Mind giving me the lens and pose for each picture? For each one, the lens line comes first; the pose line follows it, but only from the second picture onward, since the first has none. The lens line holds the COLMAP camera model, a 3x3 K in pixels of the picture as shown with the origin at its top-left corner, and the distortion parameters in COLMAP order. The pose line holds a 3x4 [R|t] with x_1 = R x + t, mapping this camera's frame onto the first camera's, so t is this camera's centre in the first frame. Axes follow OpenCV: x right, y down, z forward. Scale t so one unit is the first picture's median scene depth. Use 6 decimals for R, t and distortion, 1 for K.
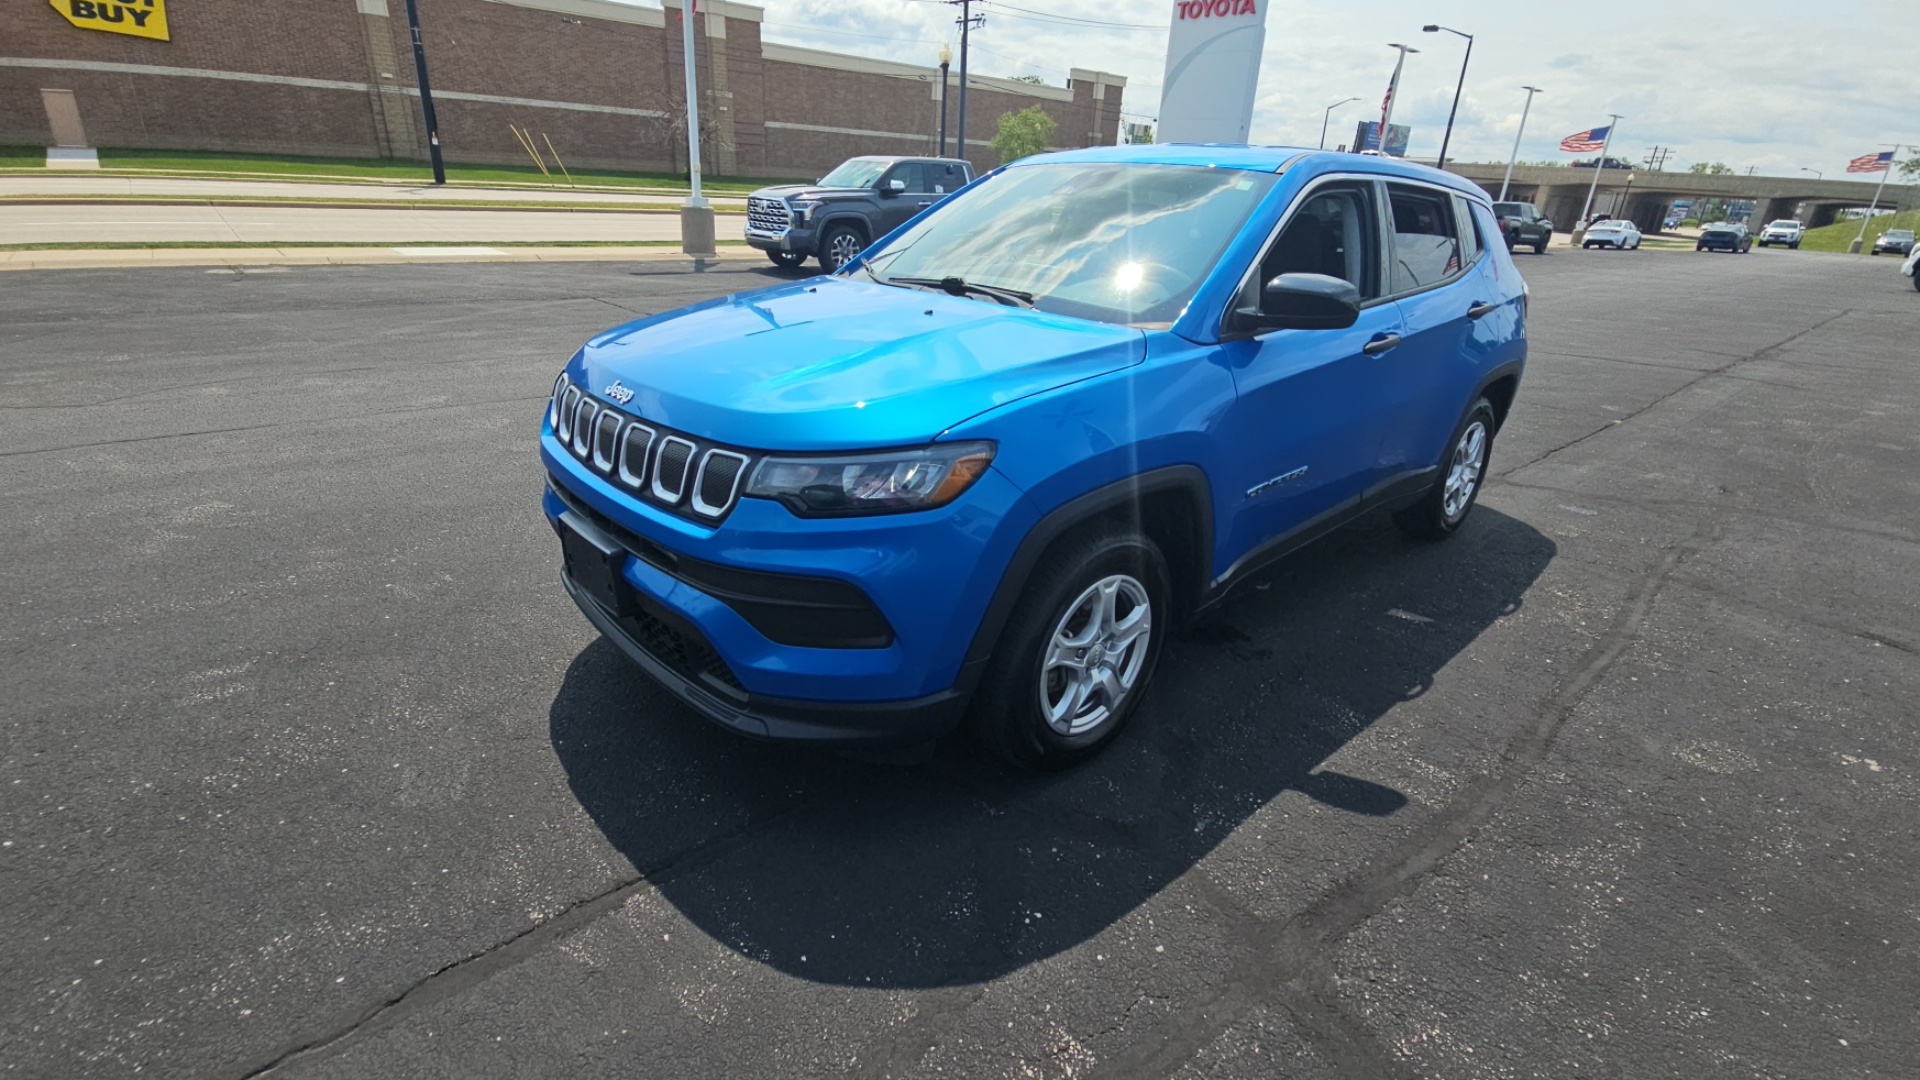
lens RADIAL K [[858.6, 0, 978.6], [0, 858.6, 551.6], [0, 0, 1]] dist [0.008808, -0.007044]
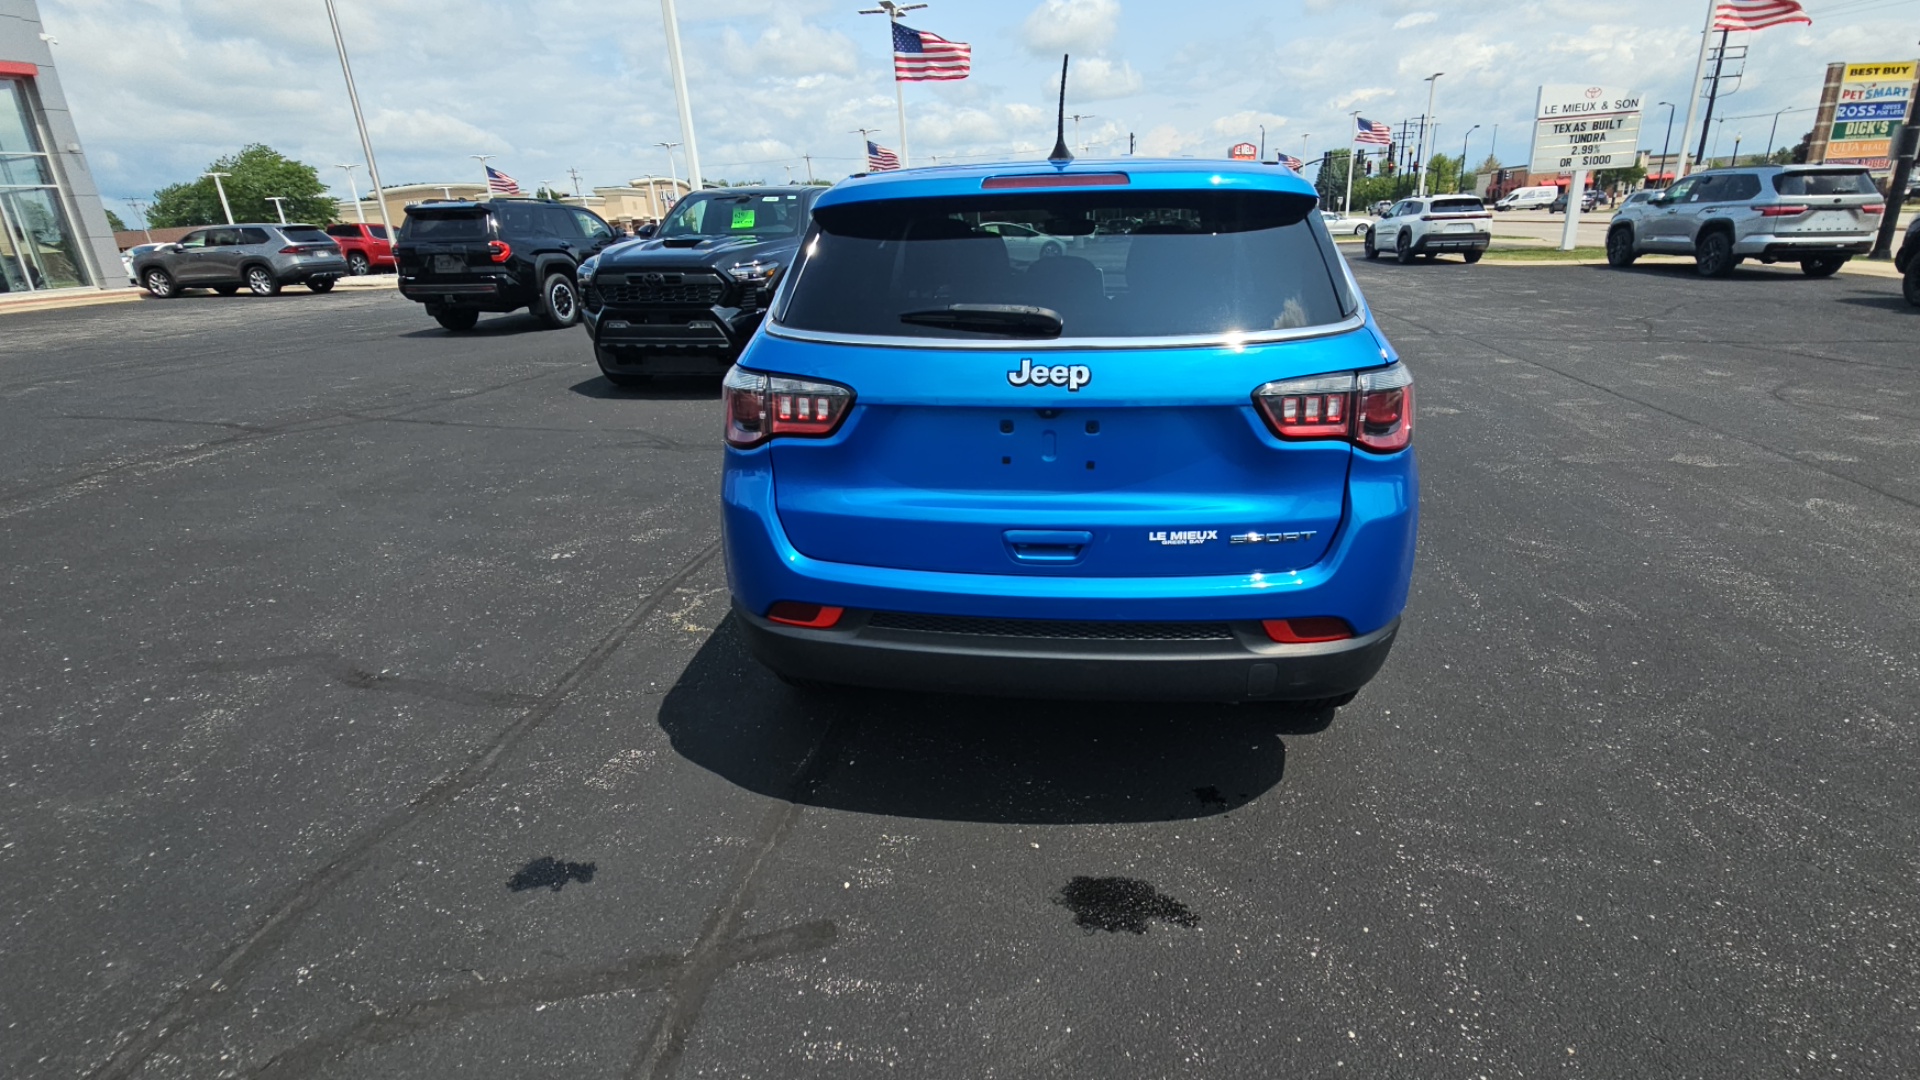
lens RADIAL K [[858.6, 0, 972.7], [0, 858.6, 536.0], [0, 0, 1]] dist [0.008808, -0.007044]
pose [[-0.773062, 0.198550, -0.602456, 0.266005], [-0.251761, 0.775706, 0.578703, -0.175713], [0.582230, 0.599048, -0.549682, 0.442561]]
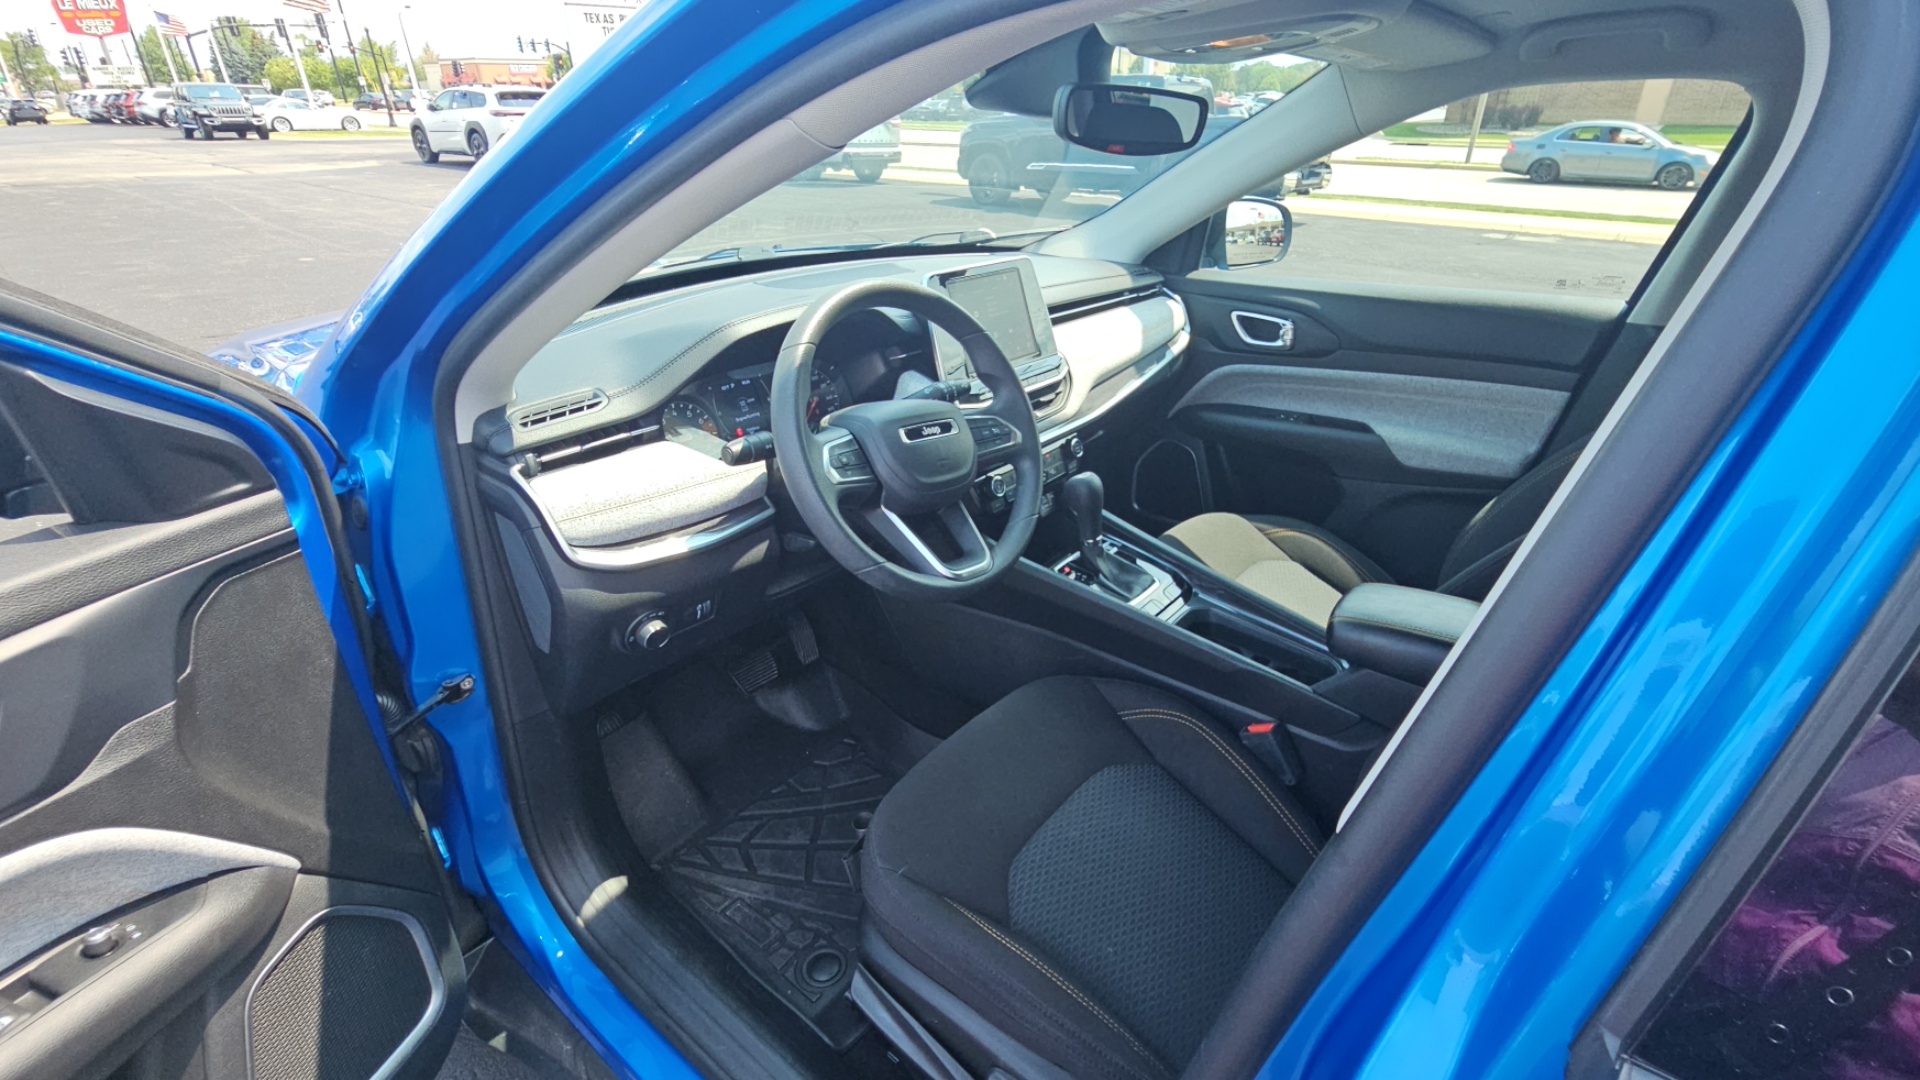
lens RADIAL K [[858.6, 0, 980.4], [0, 858.6, 552.9], [0, 0, 1]] dist [0.008808, -0.007044]
pose [[0.137869, 0.416044, -0.898832, 0.119928], [-0.397314, 0.854513, 0.334588, -0.079966], [0.907267, 0.310989, 0.283111, 0.207899]]
